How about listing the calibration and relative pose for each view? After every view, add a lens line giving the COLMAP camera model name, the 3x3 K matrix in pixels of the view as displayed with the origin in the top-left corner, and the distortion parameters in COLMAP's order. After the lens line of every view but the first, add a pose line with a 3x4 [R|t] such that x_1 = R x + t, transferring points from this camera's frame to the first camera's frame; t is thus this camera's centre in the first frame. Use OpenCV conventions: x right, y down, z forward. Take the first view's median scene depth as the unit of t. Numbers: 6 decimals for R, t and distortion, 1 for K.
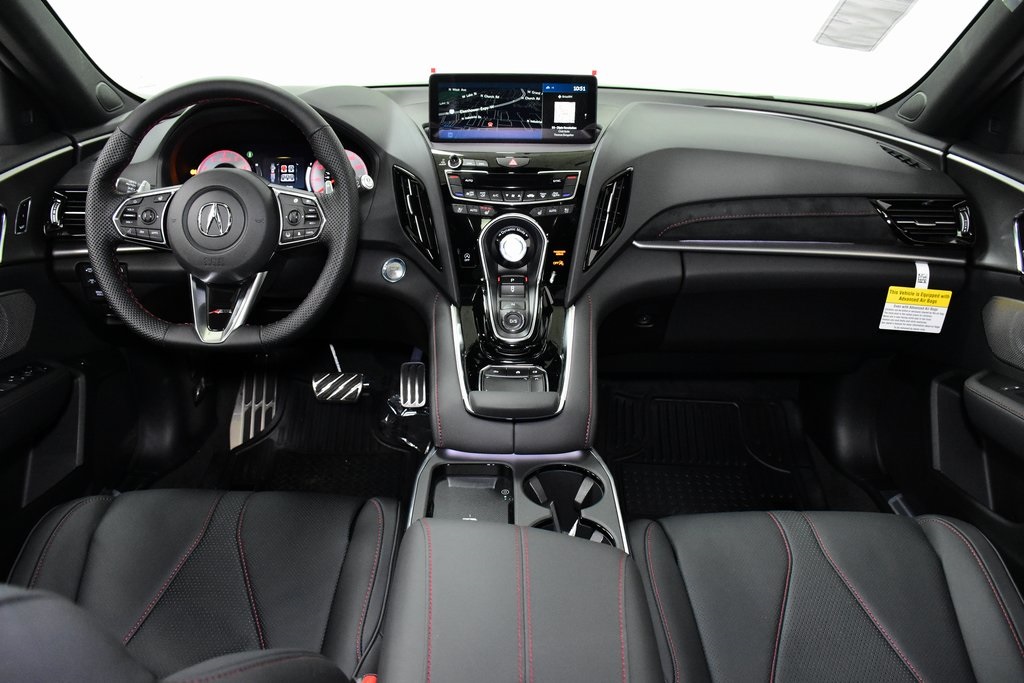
lens RADIAL K [[811.2, 0, 512.0], [0, 811.2, 341.5], [0, 0, 1]] dist [-0.135218, 0.003632]
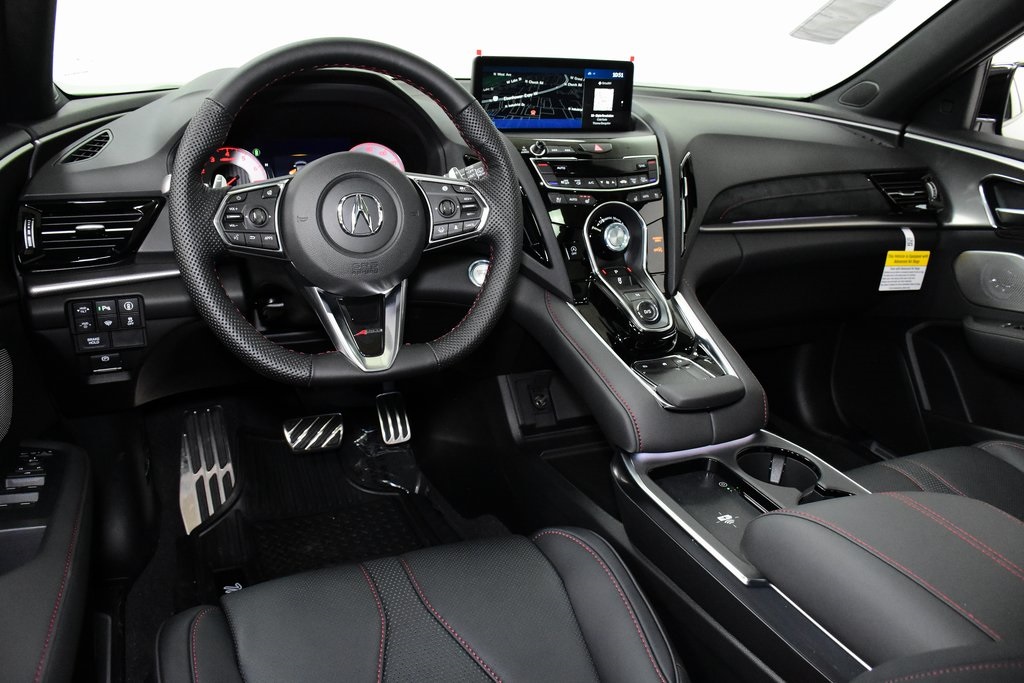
lens RADIAL K [[811.2, 0, 512.0], [0, 811.2, 341.5], [0, 0, 1]] dist [-0.135218, 0.003632]
pose [[0.915189, -0.118765, 0.385128, -0.454711], [0.134423, 0.990827, -0.013885, 0.000640], [-0.379946, 0.064478, 0.922759, 0.180182]]
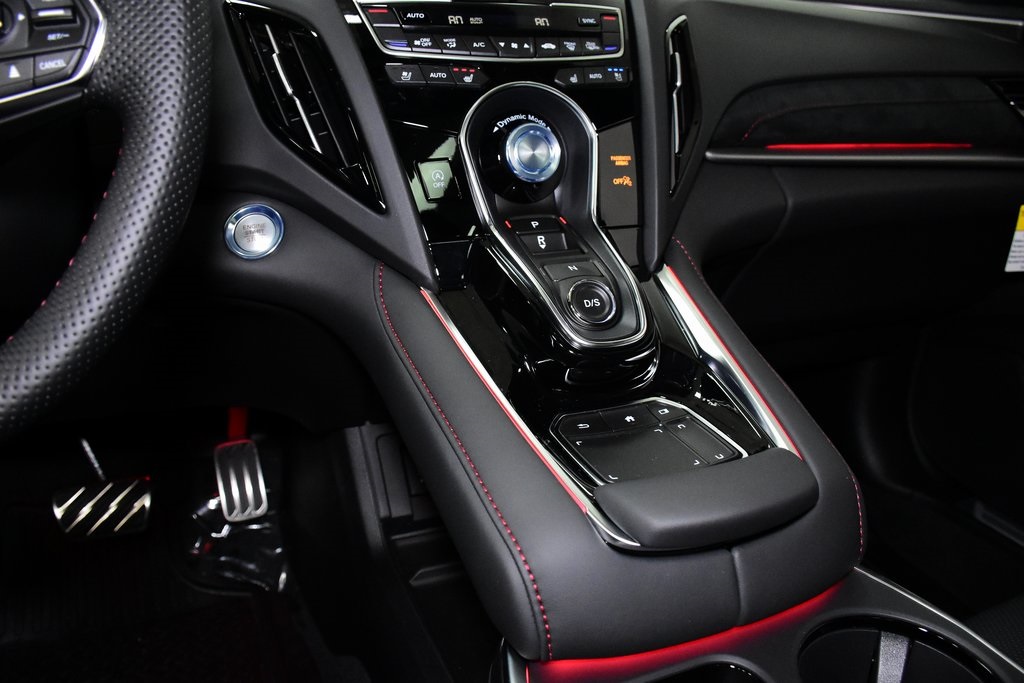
lens RADIAL K [[778.5, 0, 512.0], [0, 778.5, 341.5], [0, 0, 1]] dist [-0.158323, 0.079480]
pose [[0.926691, -0.126304, 0.353964, -0.166446], [0.146177, 0.988808, -0.029864, 0.000732], [-0.346231, 0.079416, 0.934782, 0.569967]]
